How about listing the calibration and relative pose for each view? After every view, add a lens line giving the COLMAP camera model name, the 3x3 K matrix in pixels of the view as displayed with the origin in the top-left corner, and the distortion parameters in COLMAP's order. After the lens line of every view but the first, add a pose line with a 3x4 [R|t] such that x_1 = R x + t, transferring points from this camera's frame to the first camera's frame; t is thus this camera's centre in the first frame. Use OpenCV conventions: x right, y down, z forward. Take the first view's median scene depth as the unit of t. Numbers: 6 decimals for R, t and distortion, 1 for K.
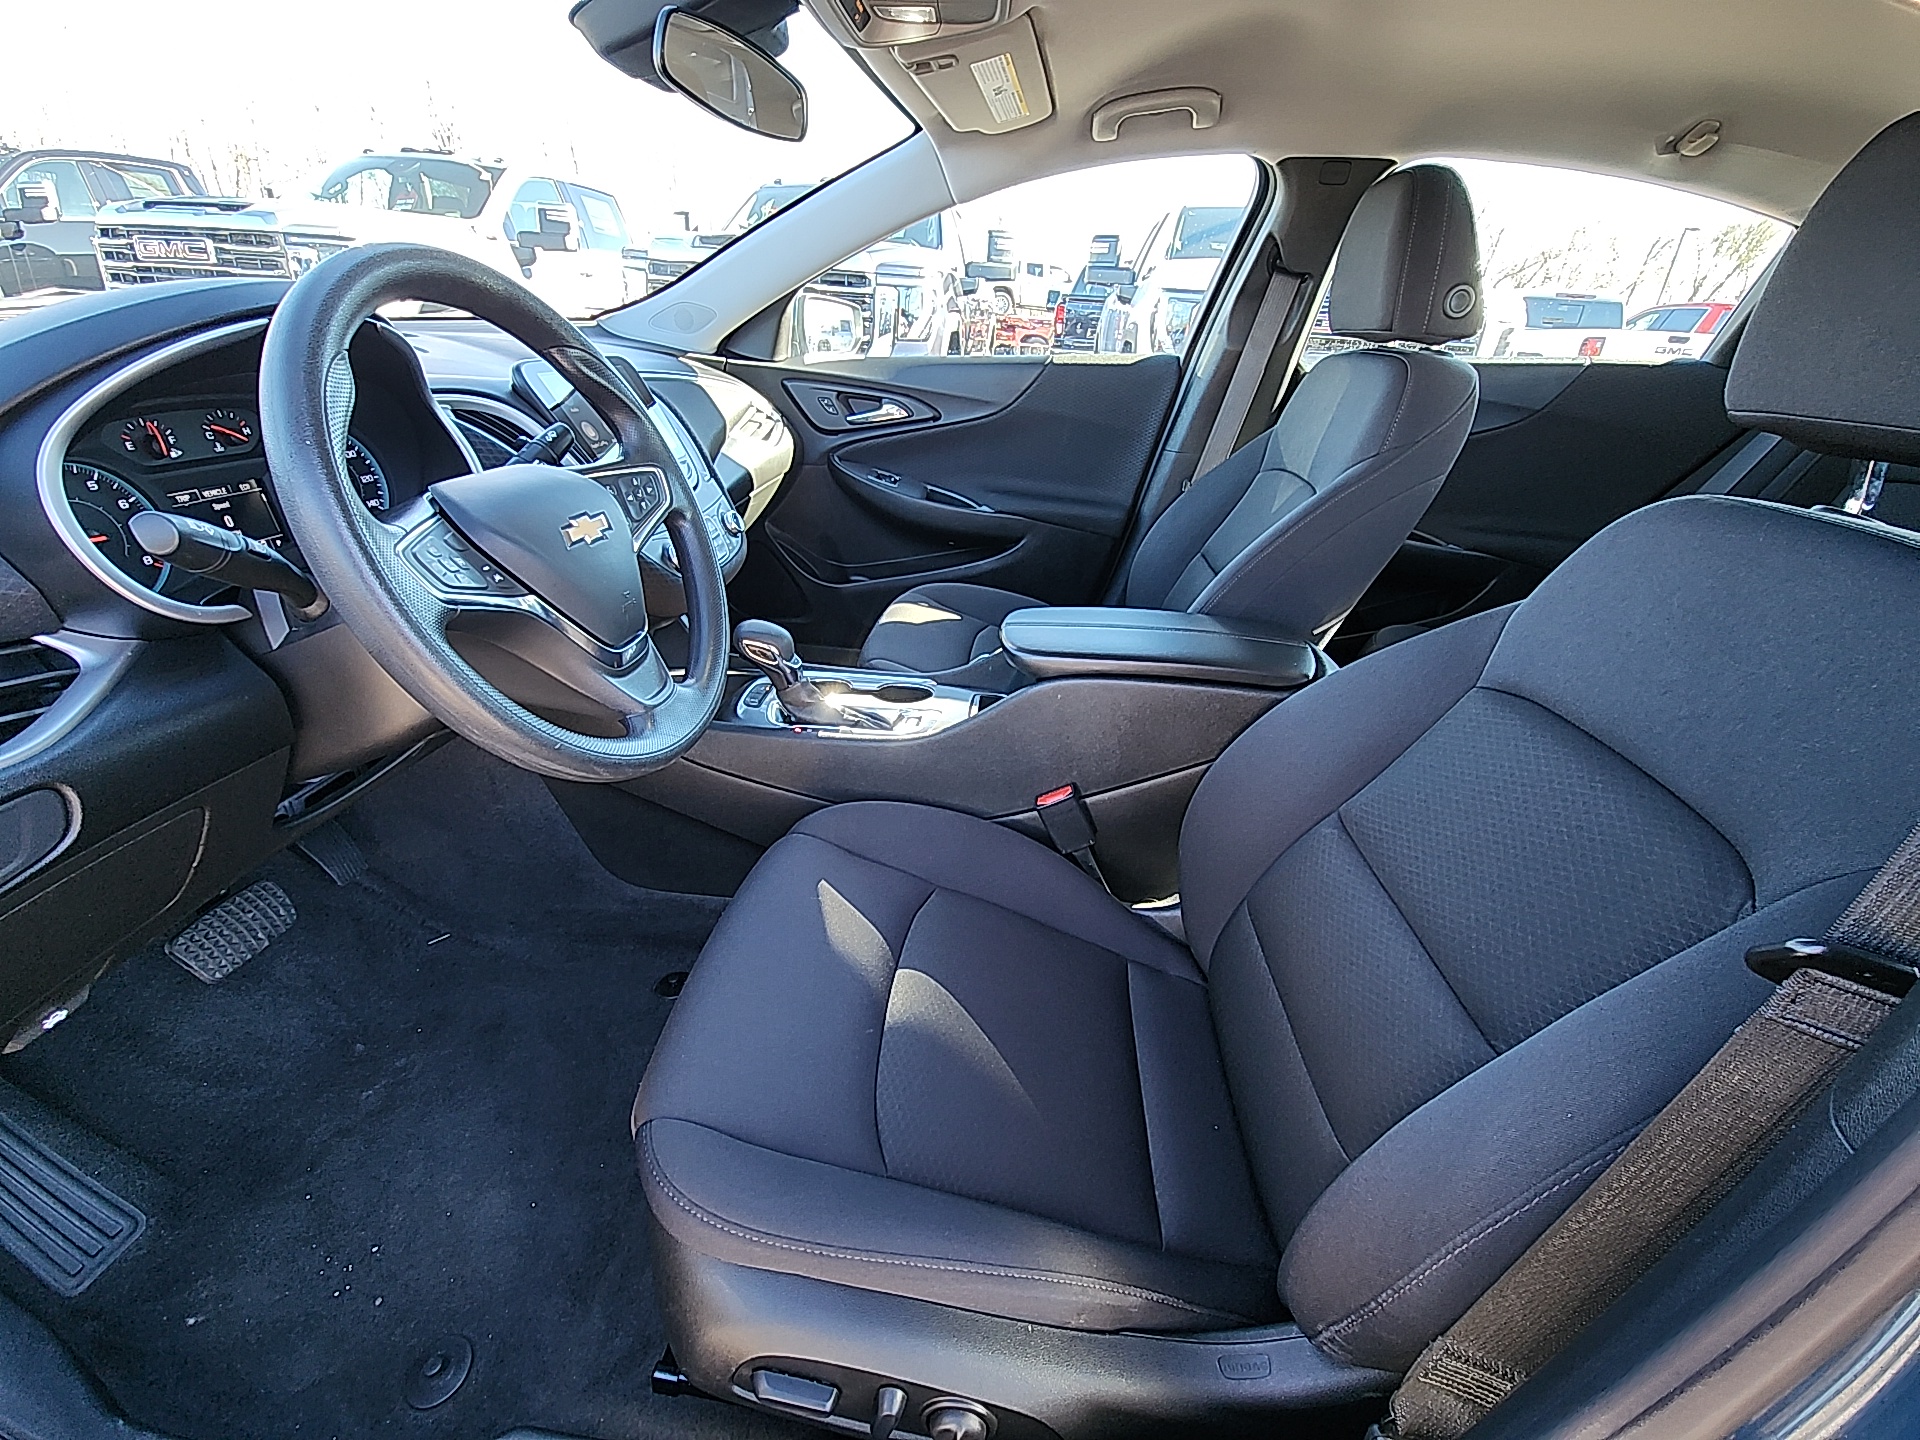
lens RADIAL K [[775.4, 0, 946.4], [0, 775.4, 702.7], [0, 0, 1]] dist [0.016253, -0.009910]
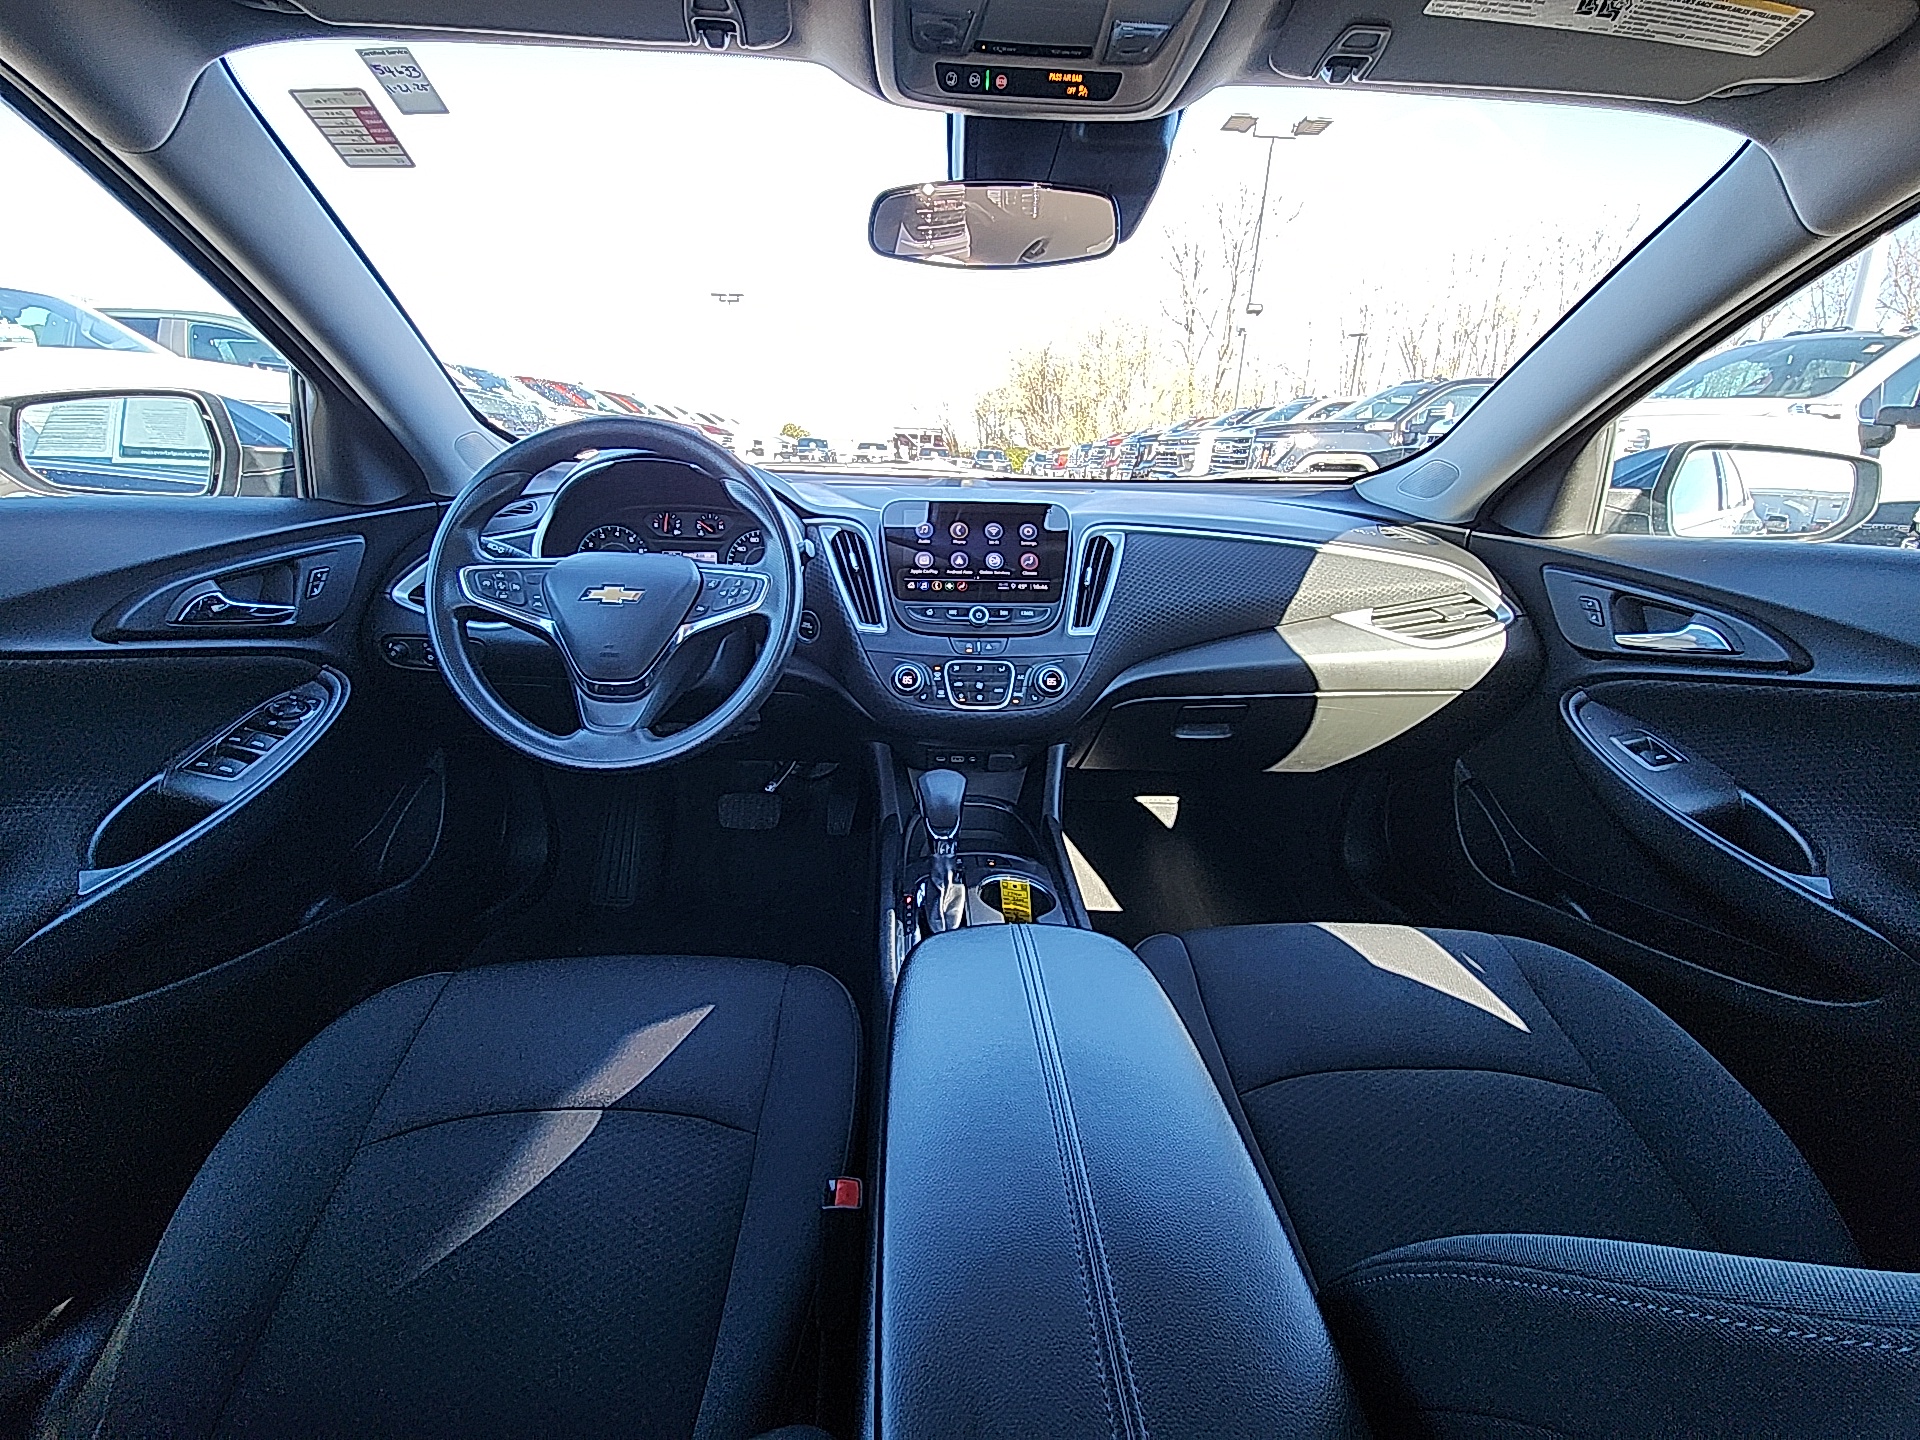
lens RADIAL K [[770.9, 0, 952.1], [0, 770.9, 701.8], [0, 0, 1]] dist [0.013998, -0.009682]
pose [[0.154409, 0.248546, -0.956234, 0.357485], [-0.450501, 0.879085, 0.155749, -0.192653], [0.879322, 0.406735, 0.247709, 0.450525]]
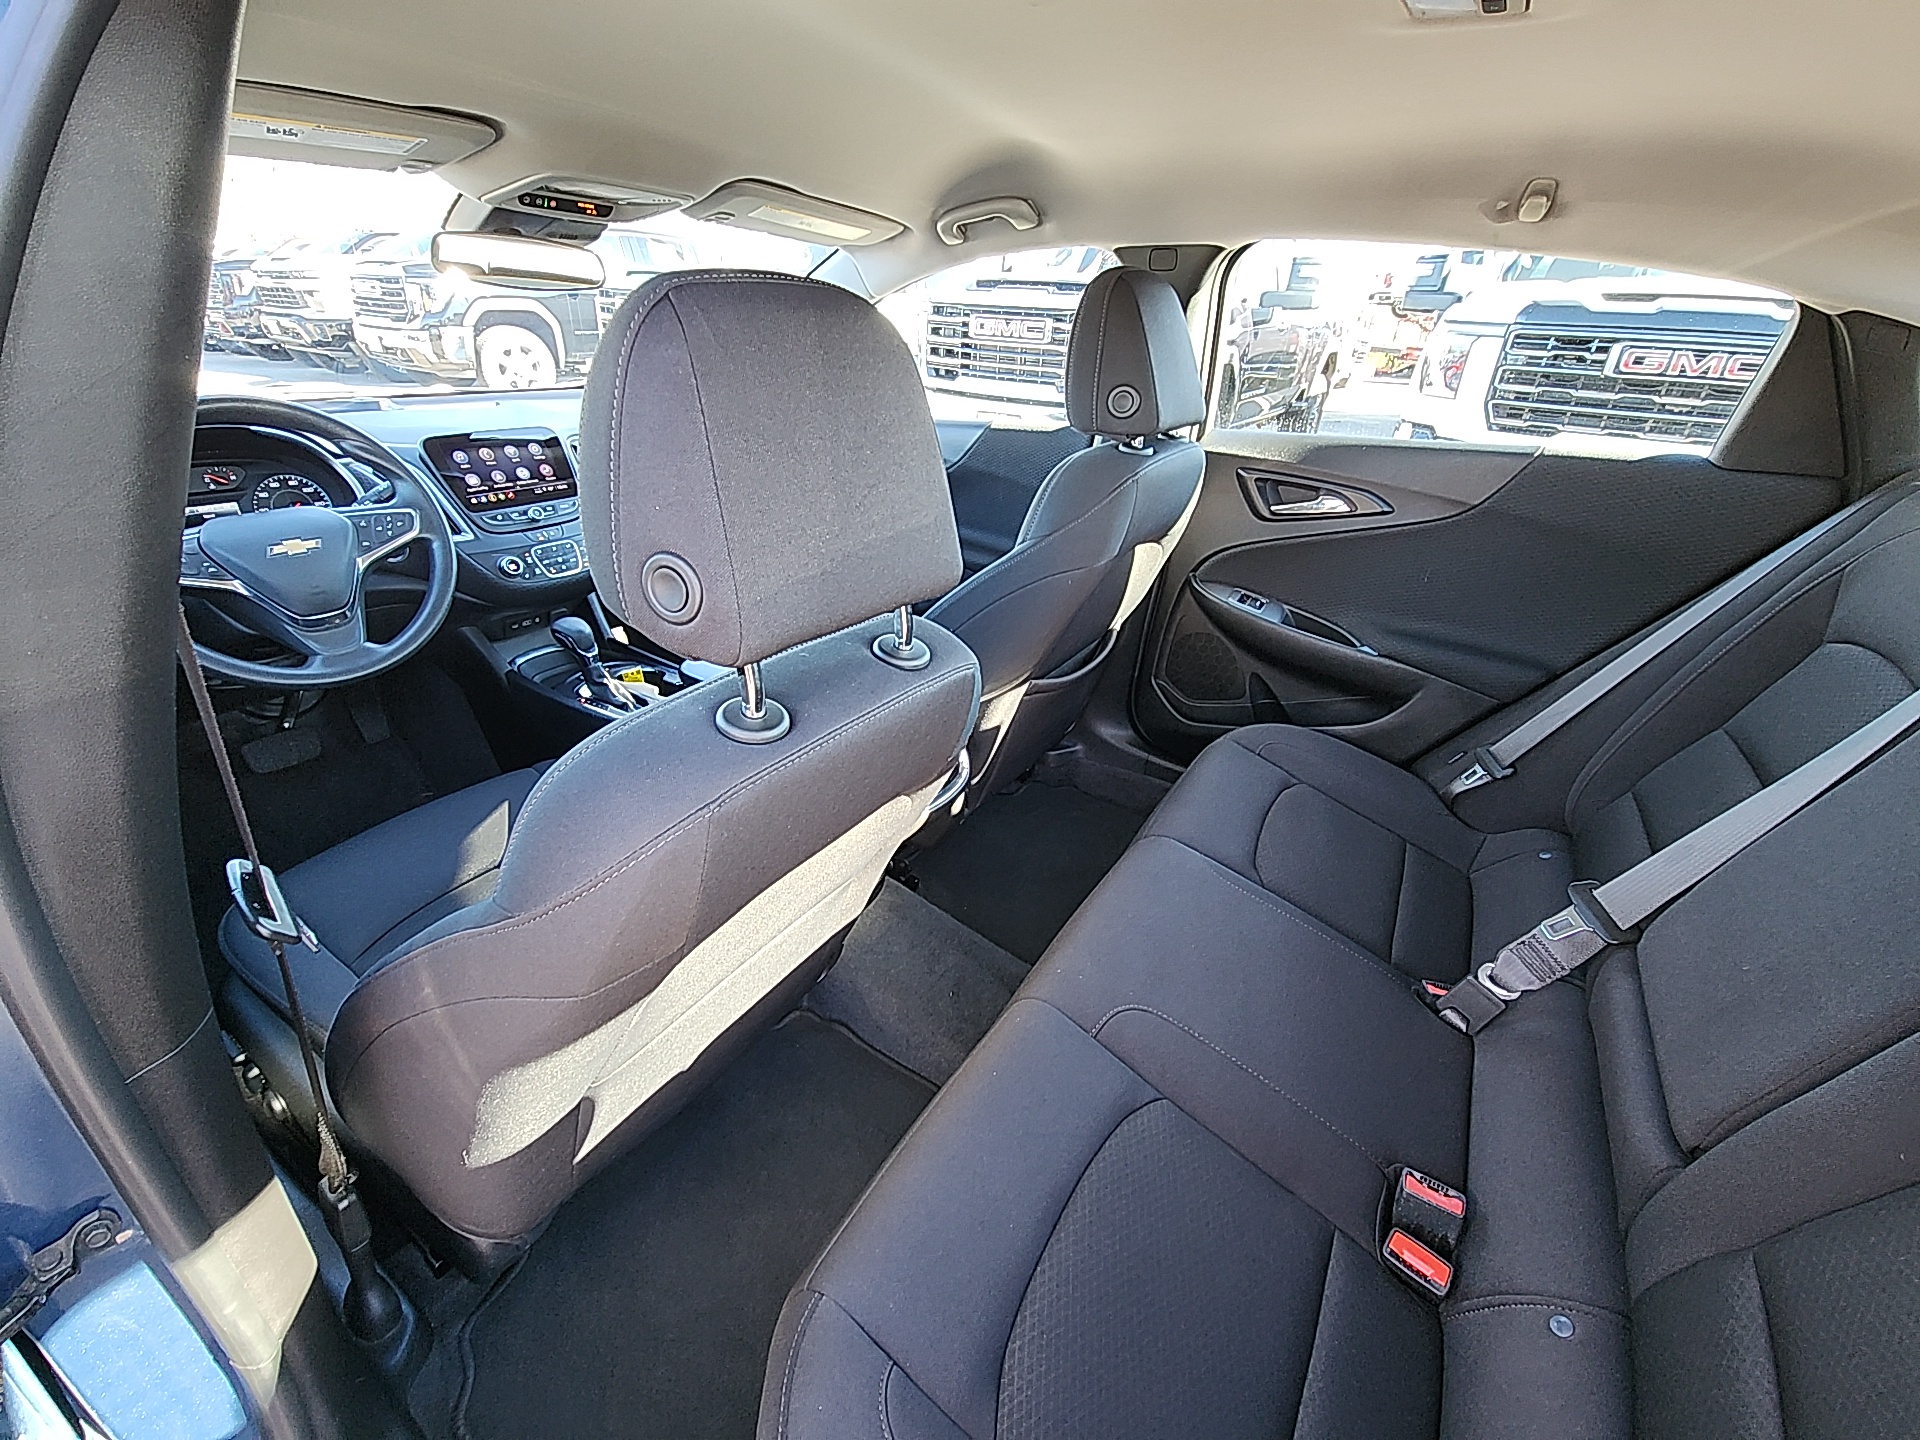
lens RADIAL K [[769.7, 0, 949.4], [0, 769.7, 703.0], [0, 0, 1]] dist [0.012716, -0.007242]
pose [[0.893405, 0.181594, -0.410915, 0.579454], [-0.187950, 0.981853, 0.025269, -0.070810], [0.408047, 0.054656, 0.911324, 0.010752]]
